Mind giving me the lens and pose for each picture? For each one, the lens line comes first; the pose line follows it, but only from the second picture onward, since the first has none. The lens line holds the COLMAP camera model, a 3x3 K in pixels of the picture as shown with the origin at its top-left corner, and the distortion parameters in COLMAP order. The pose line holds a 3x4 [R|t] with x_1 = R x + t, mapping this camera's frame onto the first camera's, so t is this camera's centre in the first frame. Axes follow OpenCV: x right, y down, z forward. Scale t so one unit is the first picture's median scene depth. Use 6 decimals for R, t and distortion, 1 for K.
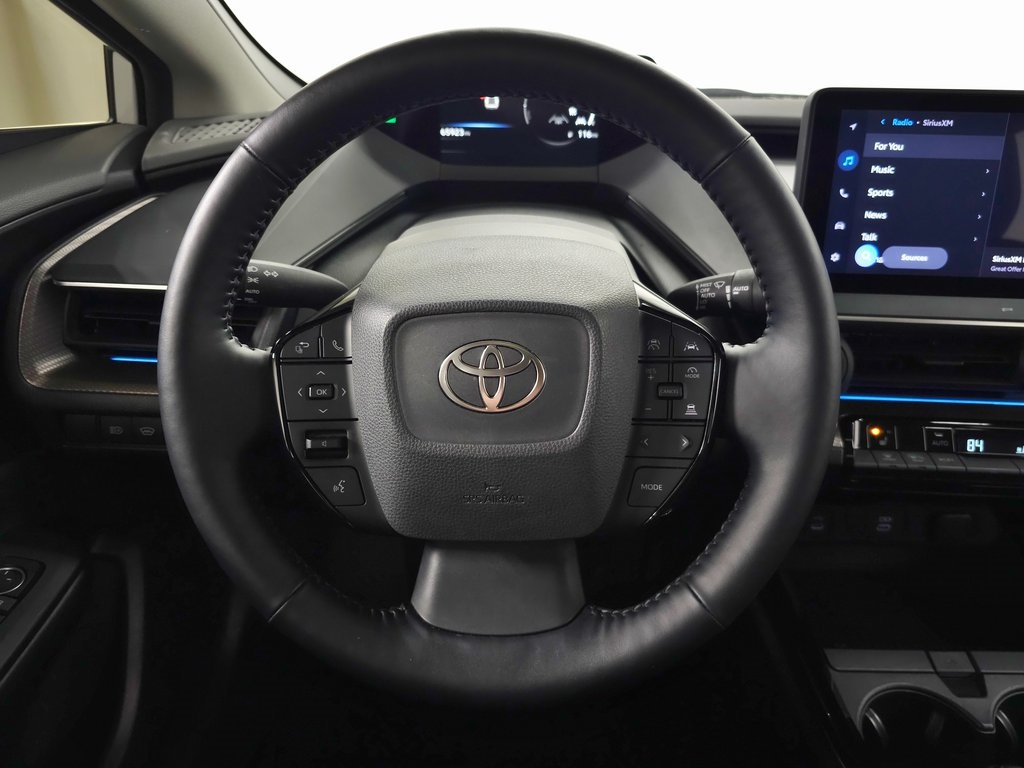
lens RADIAL K [[705.4, 0, 513.6], [0, 705.4, 379.6], [0, 0, 1]] dist [0.023470, -0.037047]
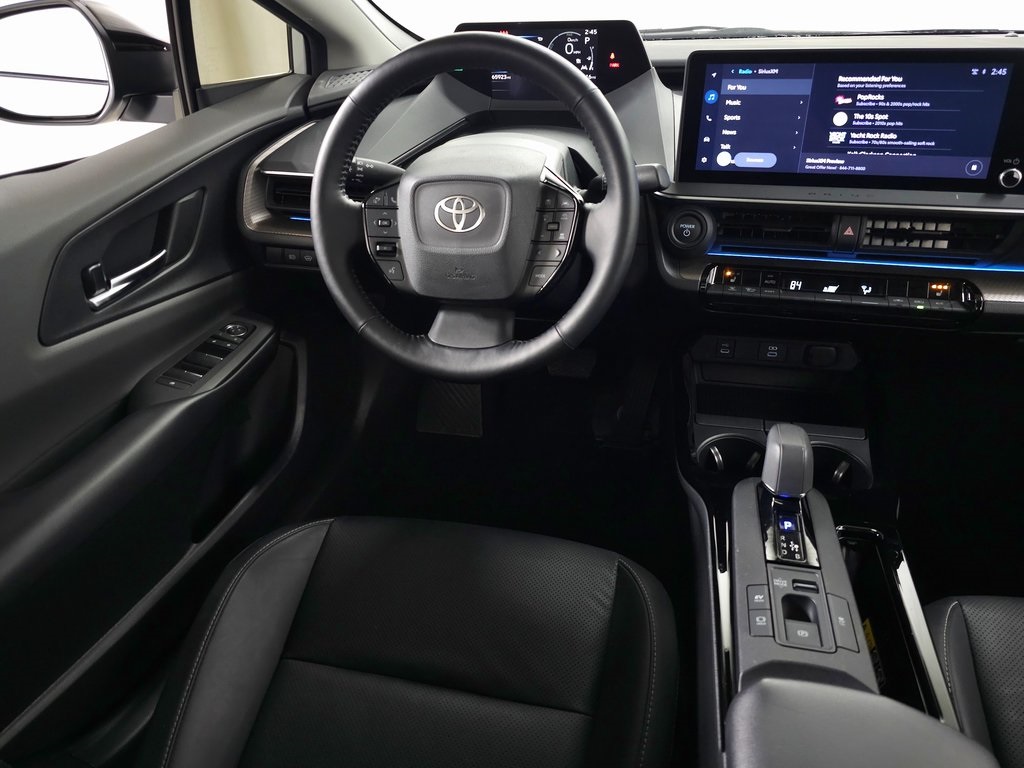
lens RADIAL K [[686.6, 0, 518.7], [0, 686.6, 377.9], [0, 0, 1]] dist [0.057971, -0.058627]
pose [[0.978764, 0.067079, -0.193702, 0.369051], [-0.046638, 0.993031, 0.108230, 0.161807], [0.199612, -0.096898, 0.975072, -0.639021]]
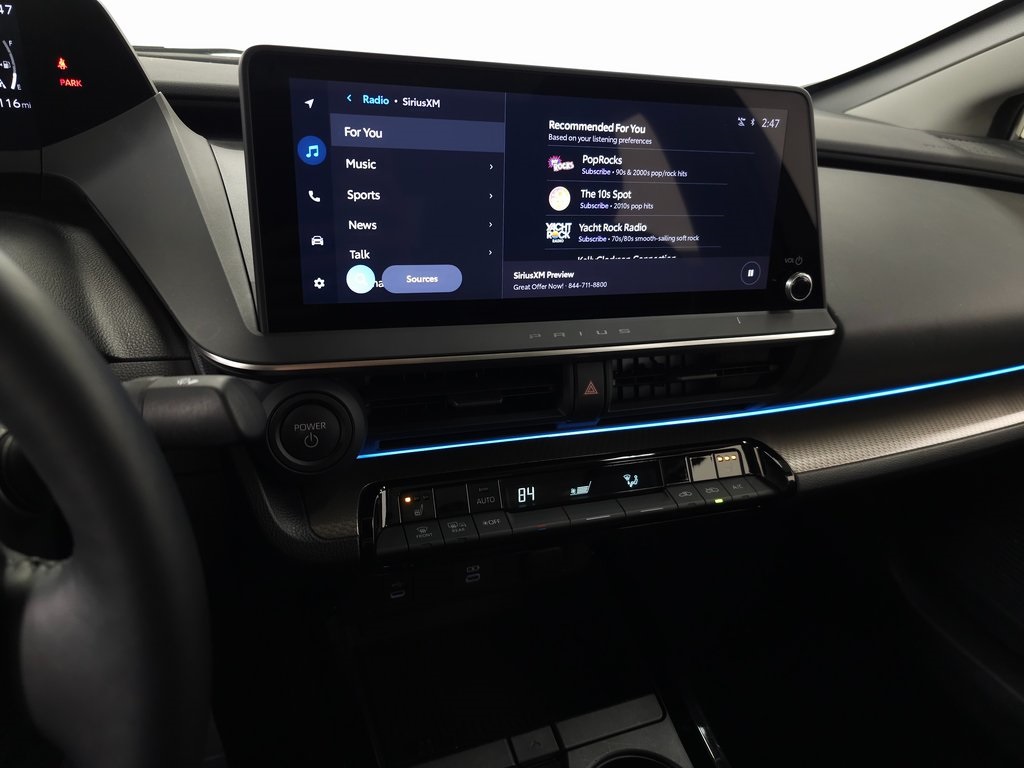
lens RADIAL K [[699.7, 0, 513.1], [0, 699.7, 381.1], [0, 0, 1]] dist [0.059256, -0.078677]
pose [[0.918025, -0.110292, 0.380875, 0.339294], [0.099318, 0.993877, 0.048416, -0.084668], [-0.383882, -0.006620, 0.923358, 0.239201]]
